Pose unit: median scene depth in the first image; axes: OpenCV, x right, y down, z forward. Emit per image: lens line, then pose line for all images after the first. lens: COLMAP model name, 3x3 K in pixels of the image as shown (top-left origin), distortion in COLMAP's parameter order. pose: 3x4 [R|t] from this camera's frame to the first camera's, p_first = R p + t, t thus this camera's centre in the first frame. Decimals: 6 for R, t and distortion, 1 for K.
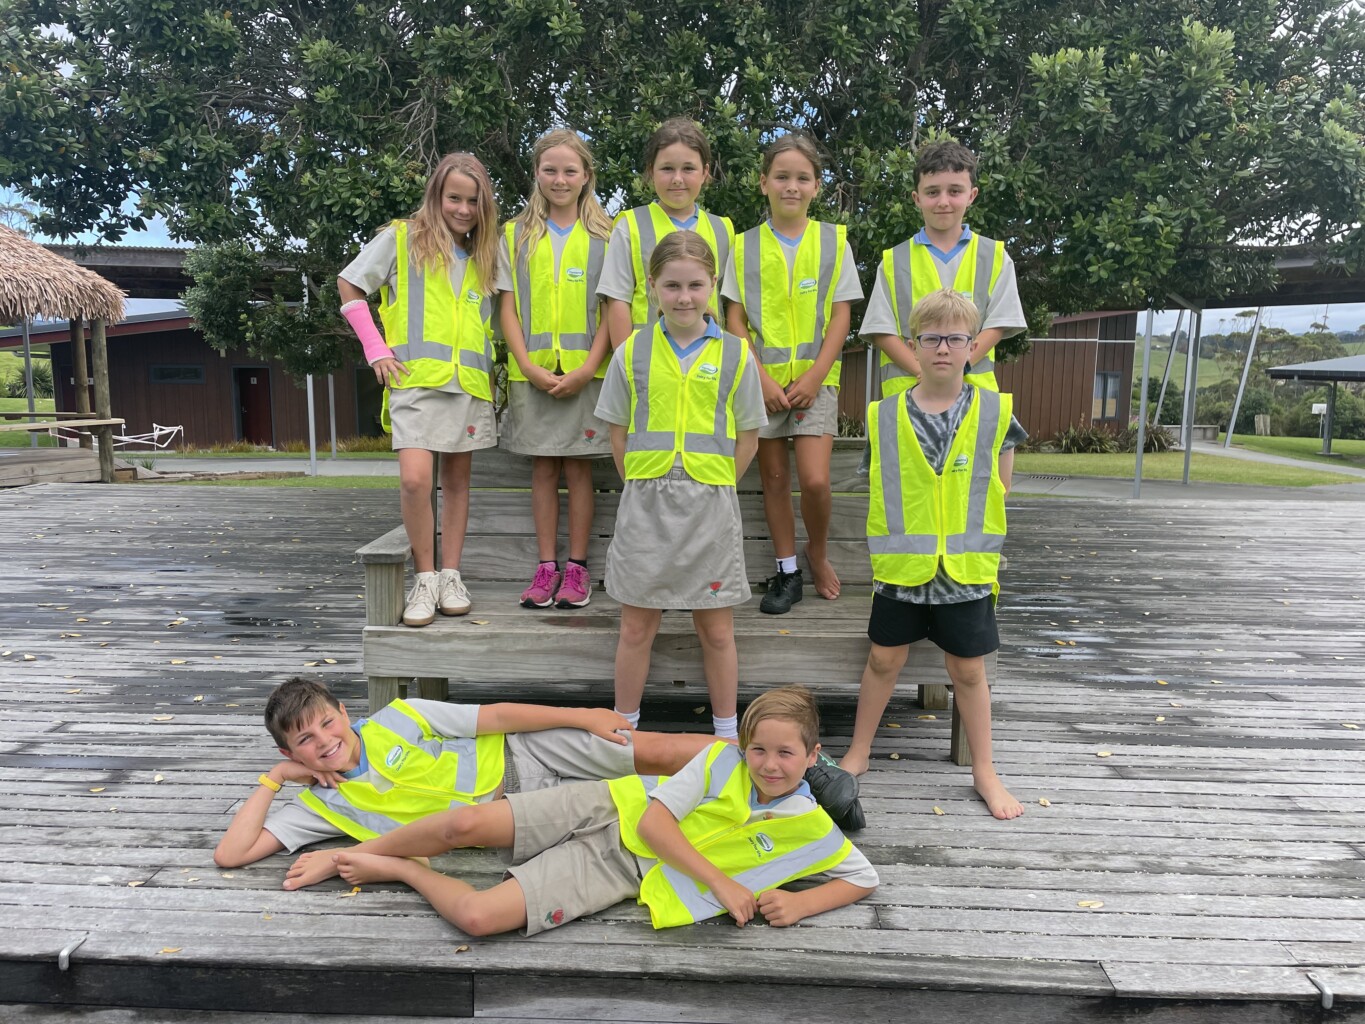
lens RADIAL K [[1036.2, 0, 690.3], [0, 1036.2, 518.4], [0, 0, 1]] dist [0.003090, 0.005713]
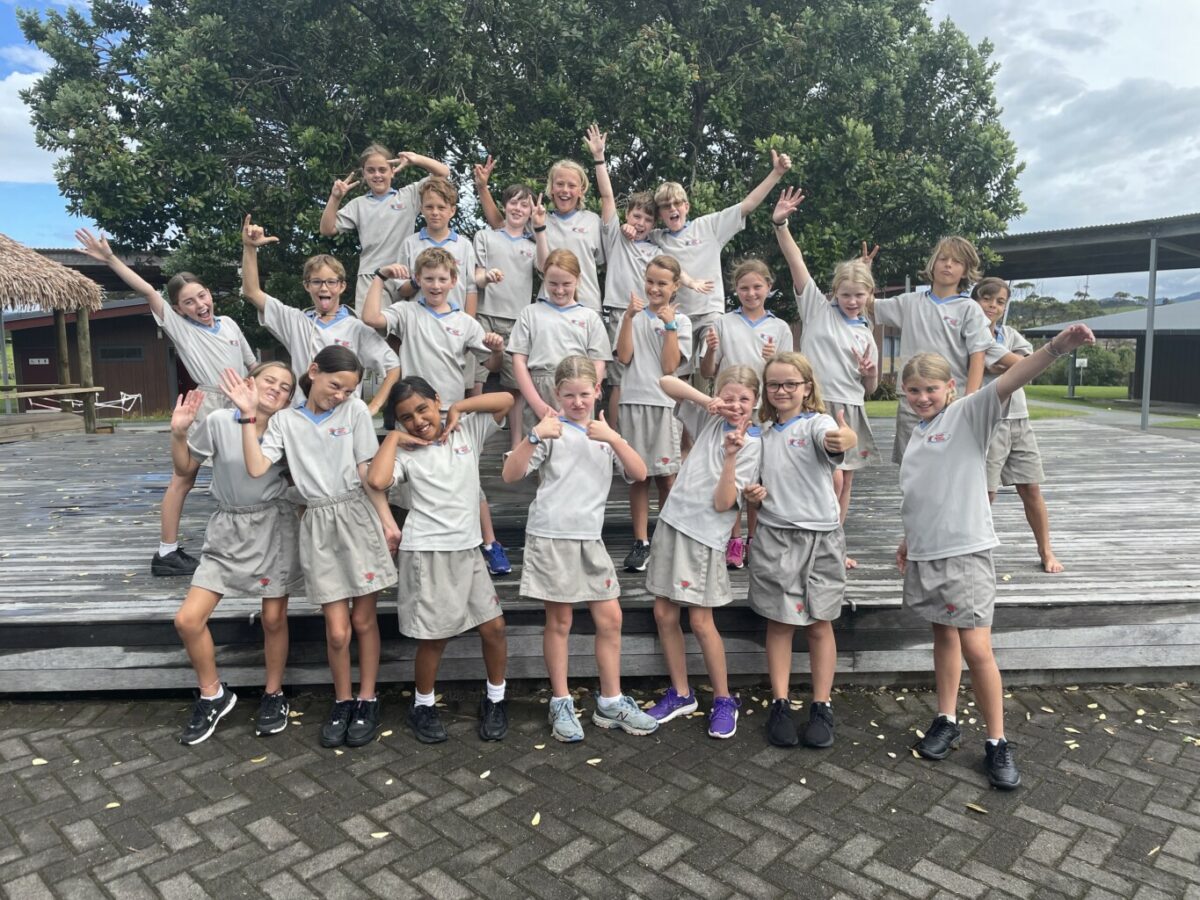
lens RADIAL K [[910.9, 0, 595.5], [0, 910.9, 442.7], [0, 0, 1]] dist [0.003090, 0.005713]
pose [[0.998891, -0.025057, 0.039865, 0.005593], [0.026316, 0.999161, -0.031384, 0.053908], [-0.039045, 0.032398, 0.998712, -0.305468]]
